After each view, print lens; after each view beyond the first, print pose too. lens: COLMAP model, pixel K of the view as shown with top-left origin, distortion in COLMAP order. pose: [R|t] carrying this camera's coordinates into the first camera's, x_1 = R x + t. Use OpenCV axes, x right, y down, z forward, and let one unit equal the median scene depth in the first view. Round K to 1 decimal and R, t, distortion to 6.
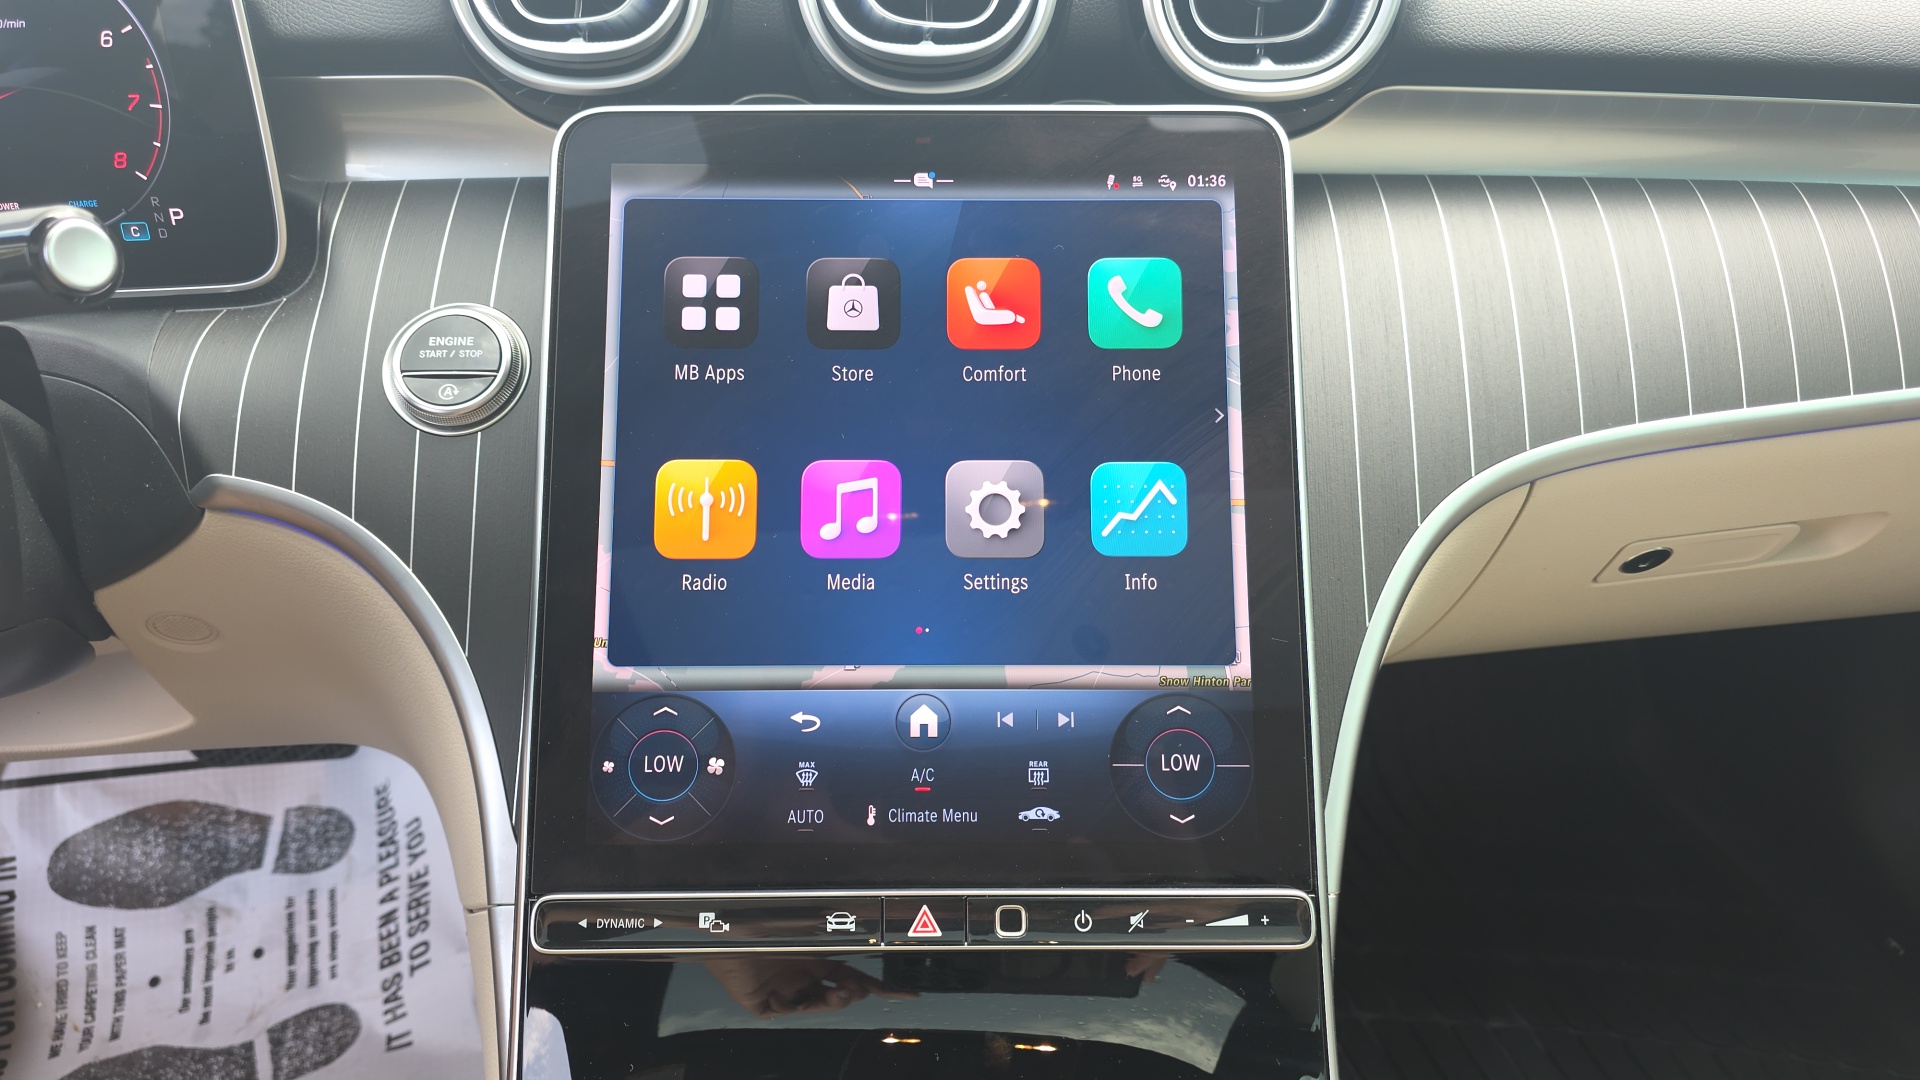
lens RADIAL K [[1325.8, 0, 956.0], [0, 1325.8, 533.7], [0, 0, 1]] dist [0.072907, -0.102331]
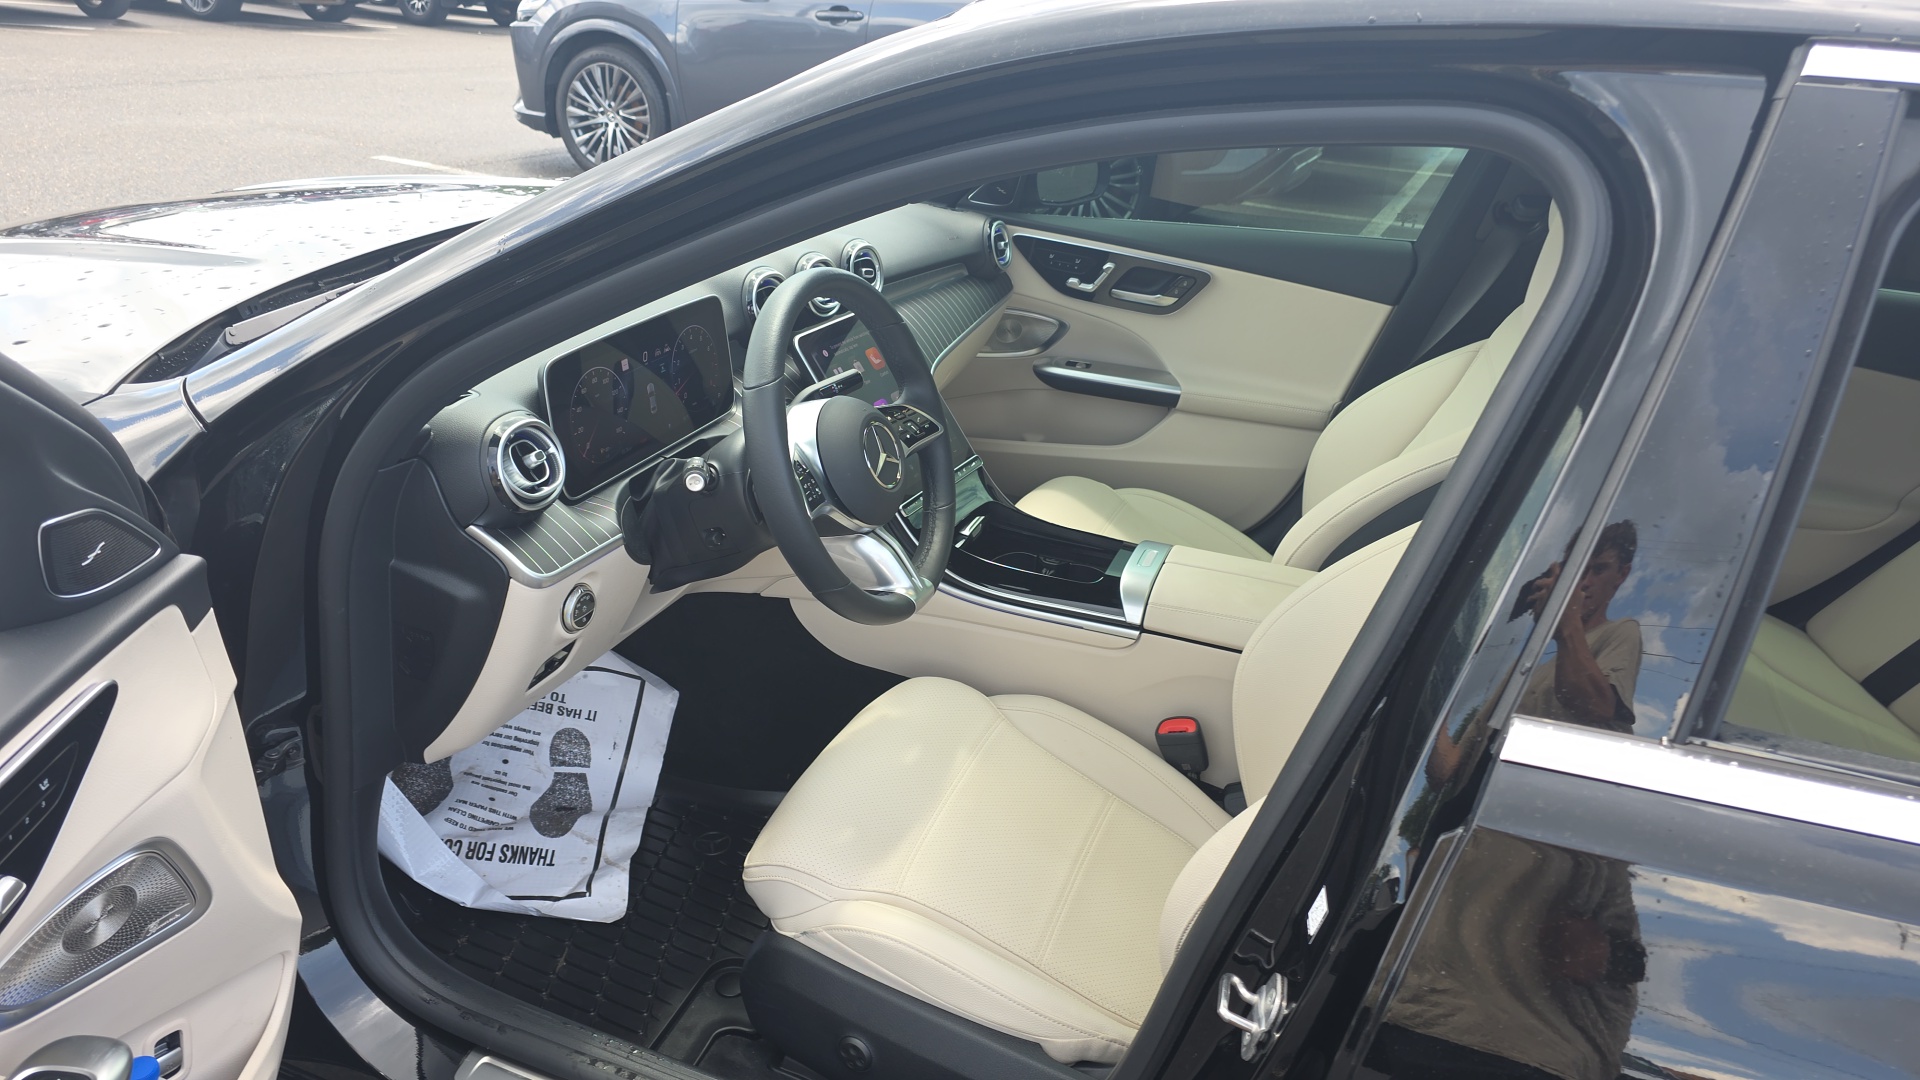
lens RADIAL K [[1282.8, 0, 952.6], [0, 1282.8, 552.1], [0, 0, 1]] dist [0.070235, -0.086038]
pose [[0.463010, -0.354490, 0.812378, -3.356029], [0.391859, 0.903971, 0.171120, -0.219637], [-0.795027, 0.239108, 0.557459, -1.296610]]
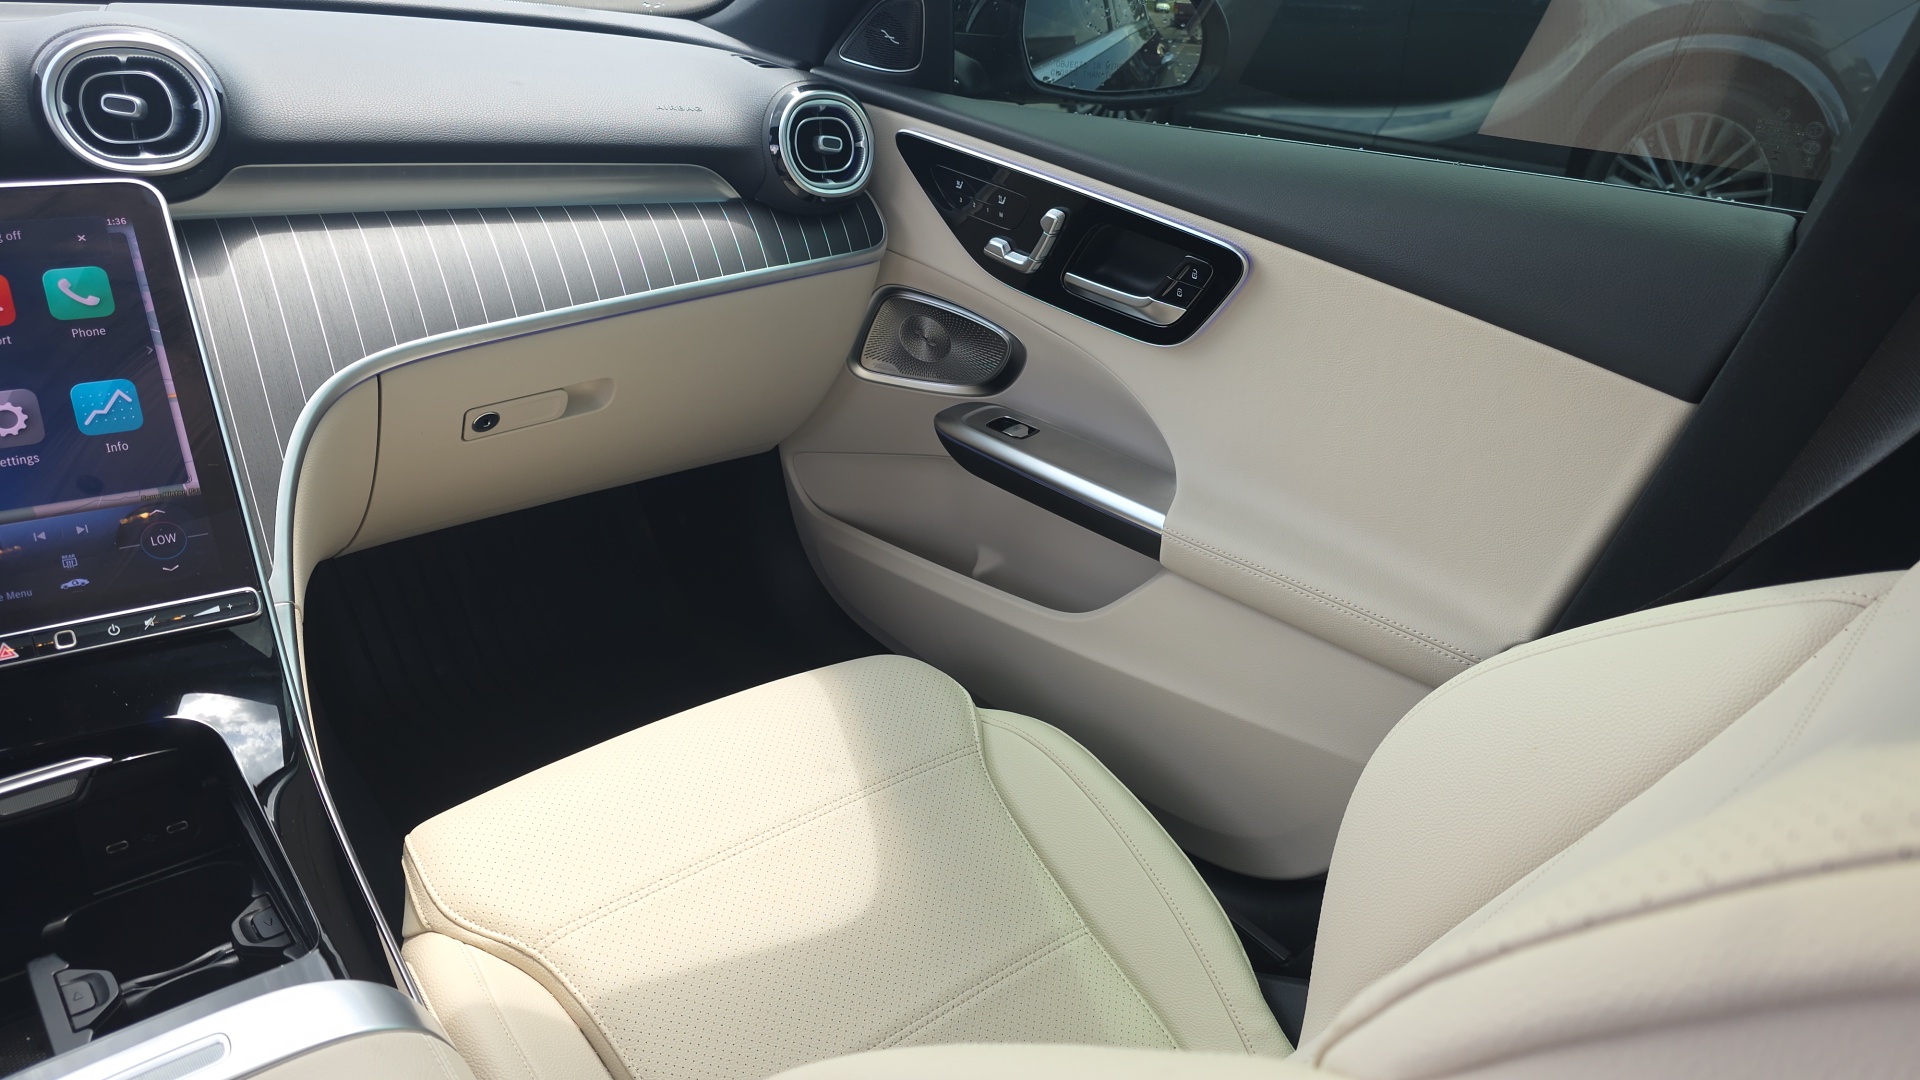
lens RADIAL K [[1314.4, 0, 994.2], [0, 1314.4, 544.7], [0, 0, 1]] dist [0.054997, -0.055627]
pose [[0.820624, -0.198119, 0.536027, 0.118524], [0.226159, 0.973993, 0.013759, 0.386820], [-0.524813, 0.109936, 0.844088, -1.032873]]
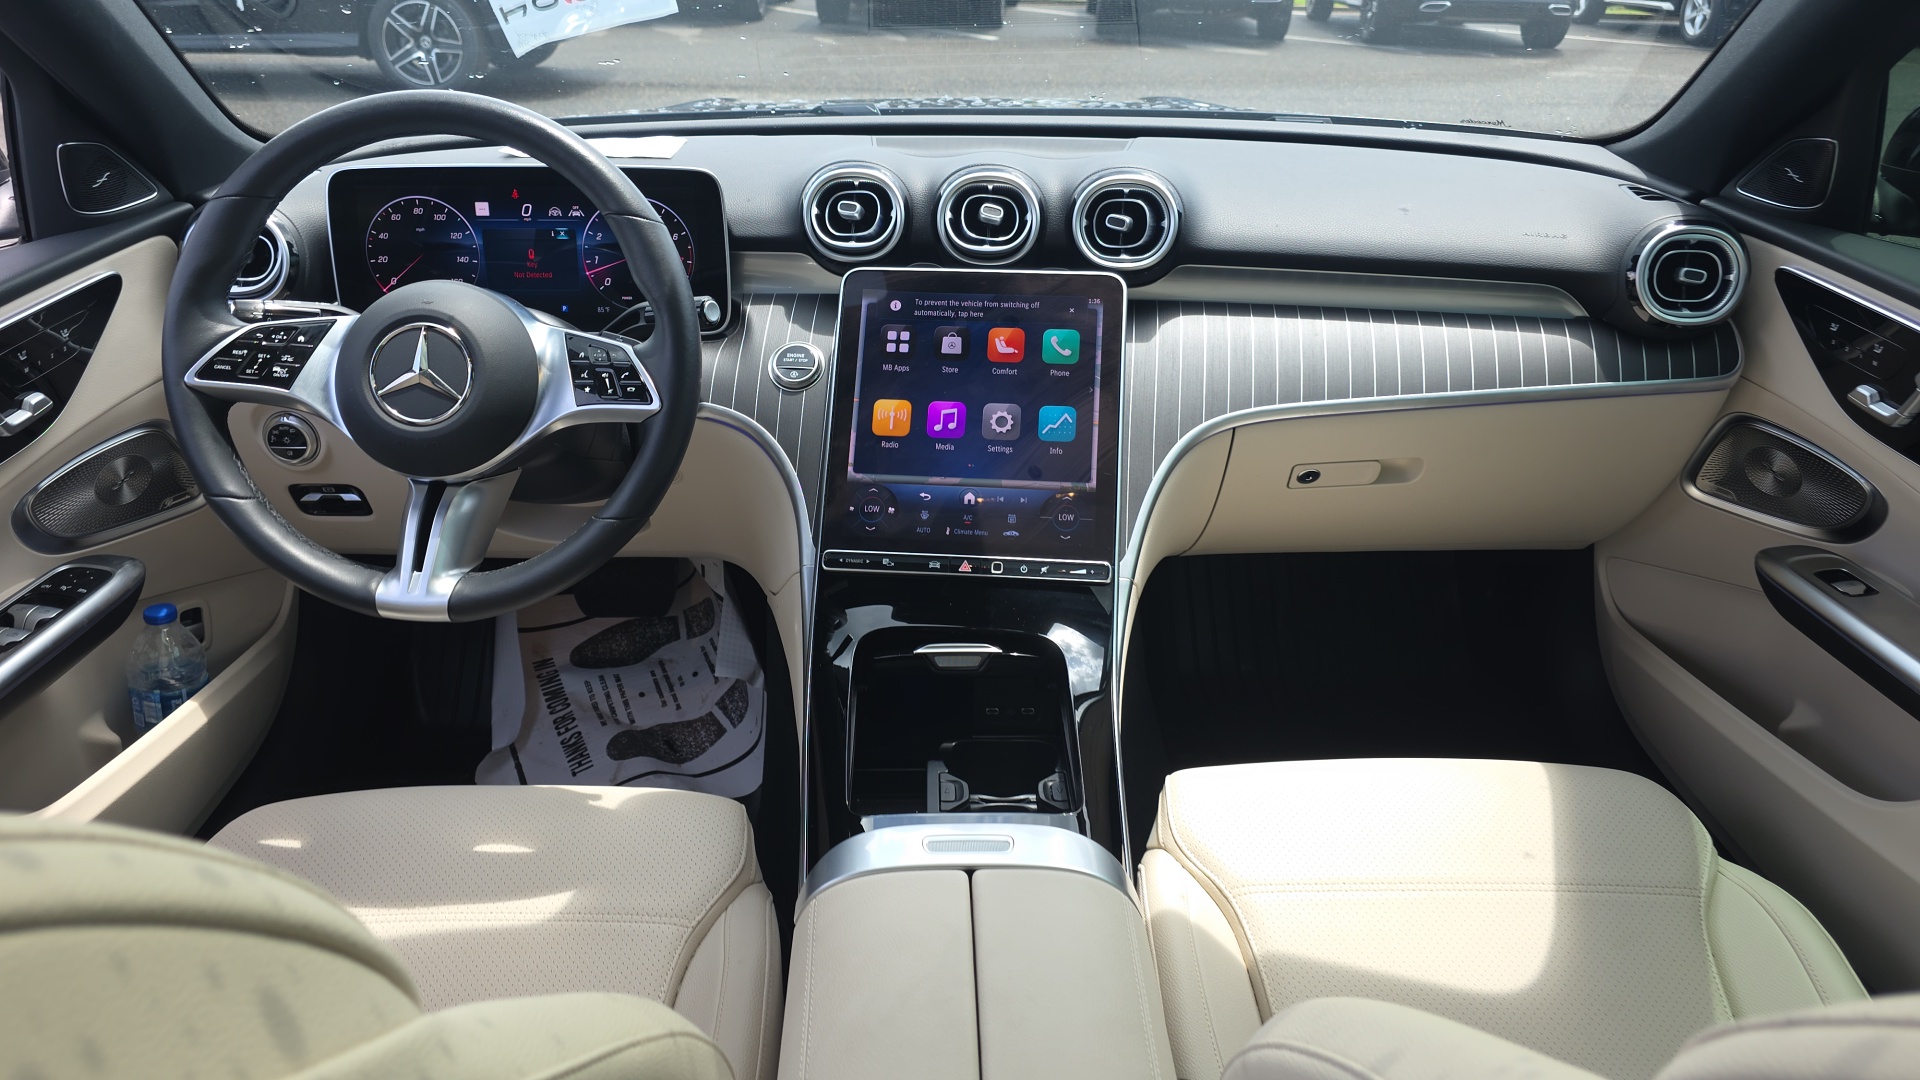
lens RADIAL K [[1254.4, 0, 930.8], [0, 1254.4, 532.5], [0, 0, 1]] dist [0.088543, -0.108754]
pose [[0.993351, 0.046205, -0.105446, 0.158134], [-0.055855, 0.994331, -0.090482, 0.420218], [0.100668, 0.095770, 0.990300, -1.404930]]
